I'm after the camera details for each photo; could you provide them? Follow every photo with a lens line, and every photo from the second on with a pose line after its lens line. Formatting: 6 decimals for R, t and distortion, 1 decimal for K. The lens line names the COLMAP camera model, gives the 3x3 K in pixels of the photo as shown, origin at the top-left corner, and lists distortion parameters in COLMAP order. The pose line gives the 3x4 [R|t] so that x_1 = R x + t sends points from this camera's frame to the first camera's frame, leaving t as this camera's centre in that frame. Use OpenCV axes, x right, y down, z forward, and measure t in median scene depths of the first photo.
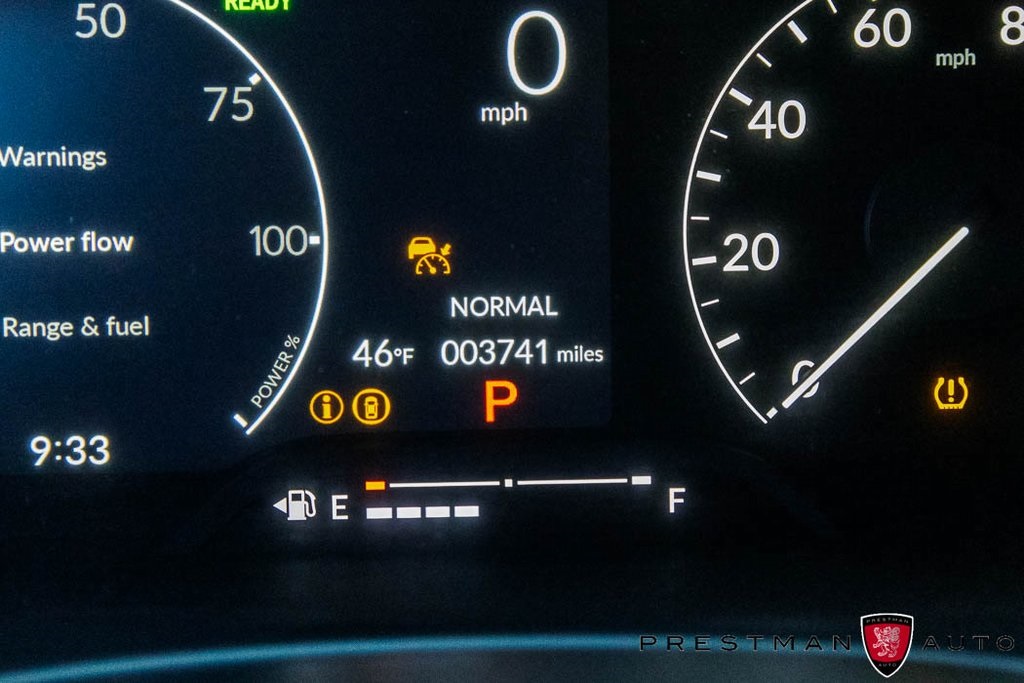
lens RADIAL K [[2159.5, 0, 511.4], [0, 2159.5, 343.5], [0, 0, 1]] dist [0.069595, 0.000000]
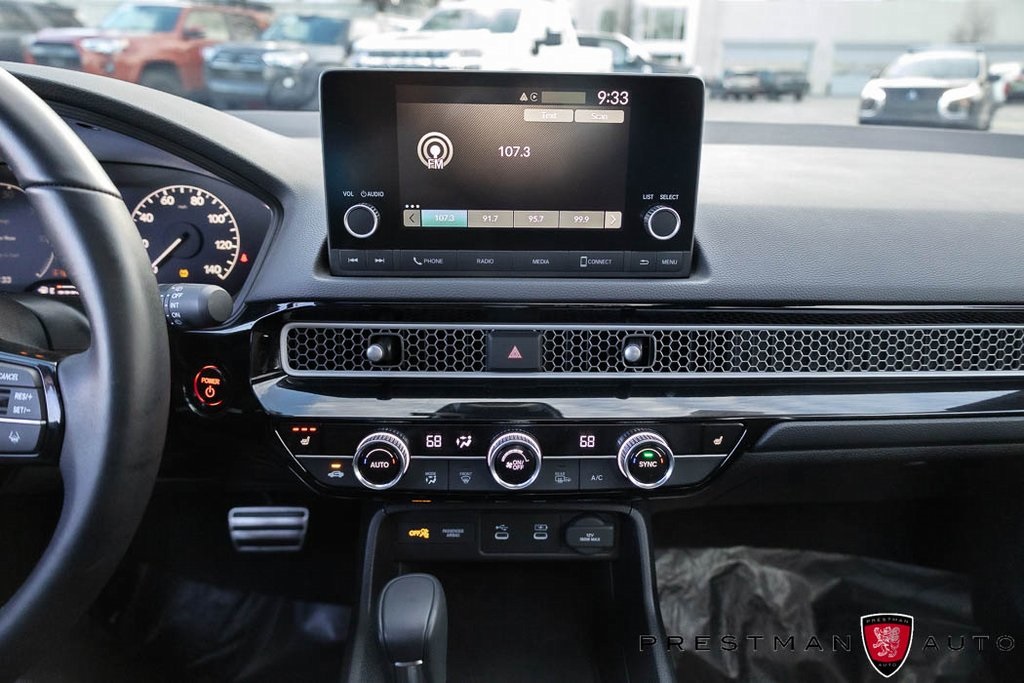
lens RADIAL K [[664.4, 0, 512.6], [0, 664.4, 339.5], [0, 0, 1]] dist [0.006600, -0.000377]
pose [[0.999270, 0.022580, 0.030826, 0.935176], [-0.021465, 0.999120, -0.036033, 0.219155], [-0.031613, 0.035345, 0.998875, -0.576084]]
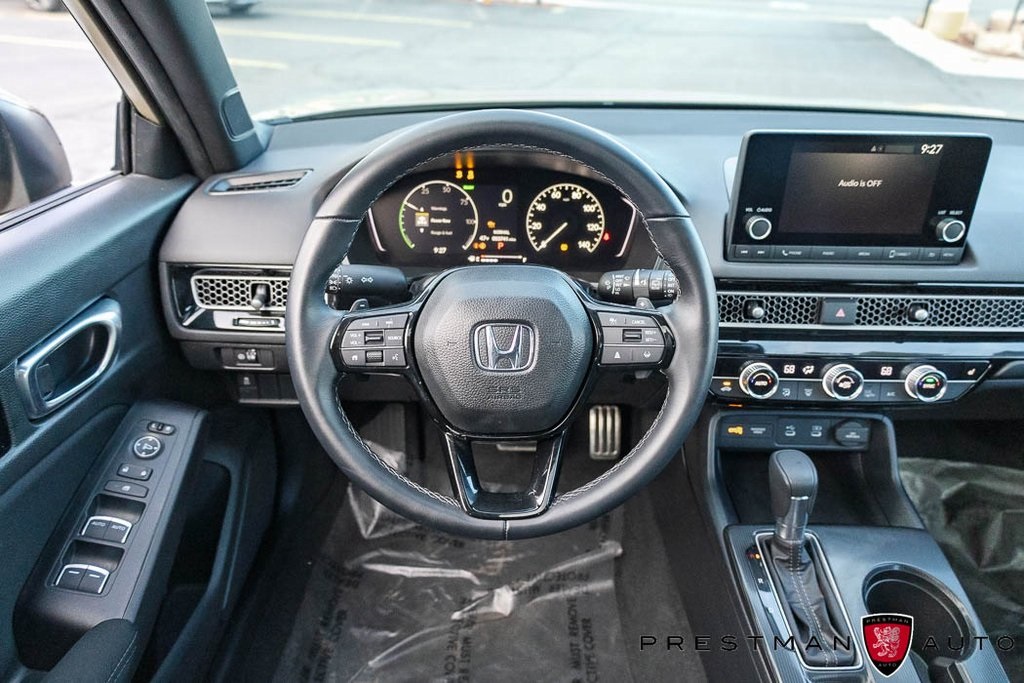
lens RADIAL K [[693.3, 0, 517.9], [0, 693.3, 340.6], [0, 0, 1]] dist [-0.005431, 0.009490]
pose [[0.999223, 0.037087, 0.013377, 0.032873], [-0.038026, 0.996181, 0.078600, 0.157161], [-0.010410, -0.079047, 0.996816, -1.305415]]
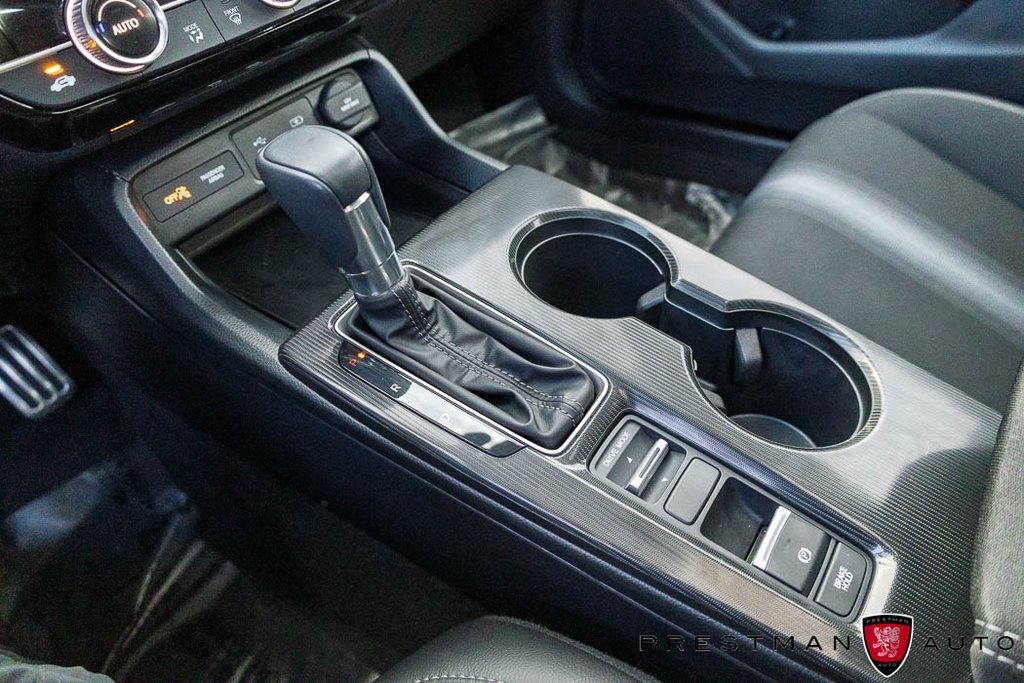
lens RADIAL K [[664.4, 0, 518.8], [0, 664.4, 342.2], [0, 0, 1]] dist [0.006600, -0.000377]
pose [[0.589412, -0.594086, 0.547407, 0.371257], [0.408531, 0.803794, 0.432456, 0.548507], [-0.696919, -0.031262, 0.716468, -0.271000]]
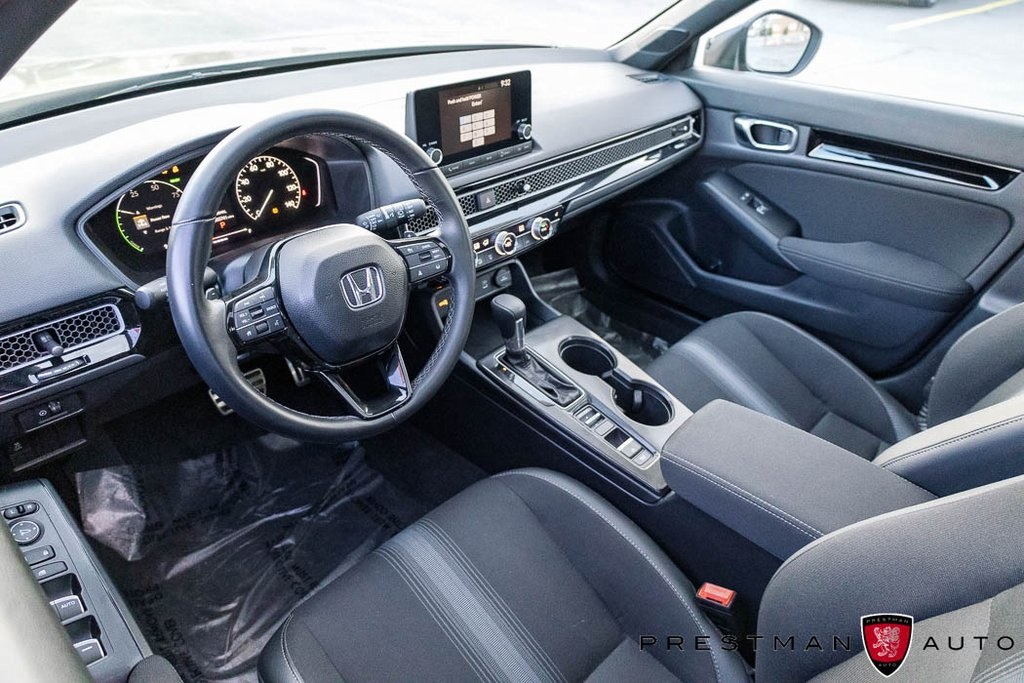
lens RADIAL K [[664.4, 0, 521.5], [0, 664.4, 337.6], [0, 0, 1]] dist [0.006600, -0.000377]
pose [[0.685035, -0.356518, 0.635313, -0.952521], [0.236283, 0.933660, 0.269165, 0.014470], [-0.689128, -0.034274, 0.723828, -1.525400]]
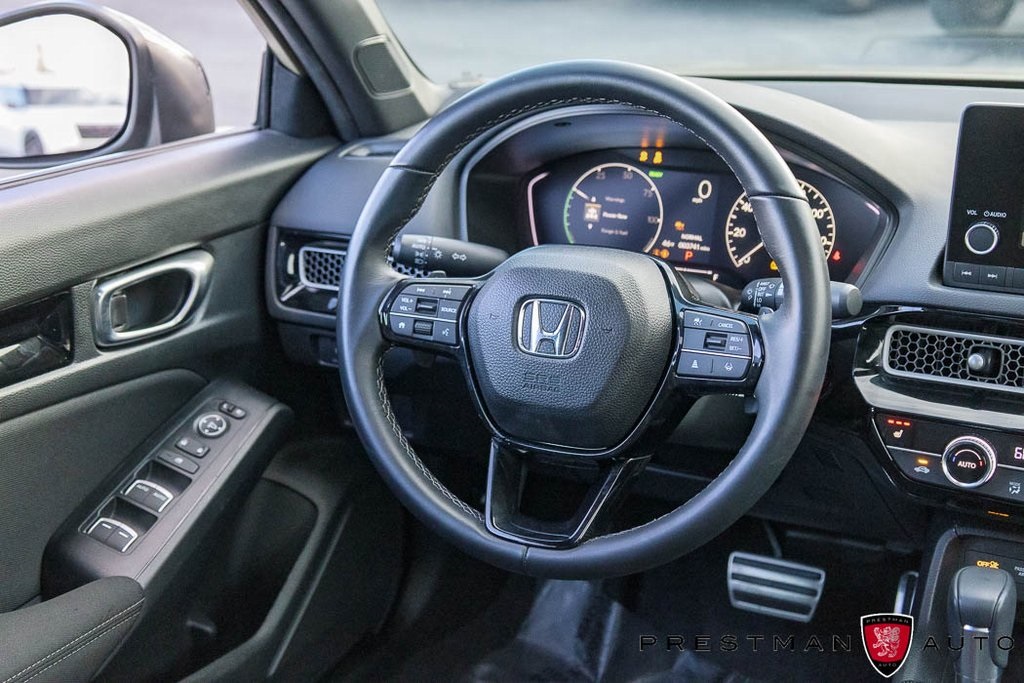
lens RADIAL K [[1373.1, 0, 523.0], [0, 1373.1, 349.2], [0, 0, 1]] dist [0.018485, 0.000000]
pose [[0.898177, 0.149748, -0.413344, 1.031145], [-0.177133, 0.983774, -0.028497, 0.410873], [0.402370, 0.098812, 0.910129, -2.121104]]
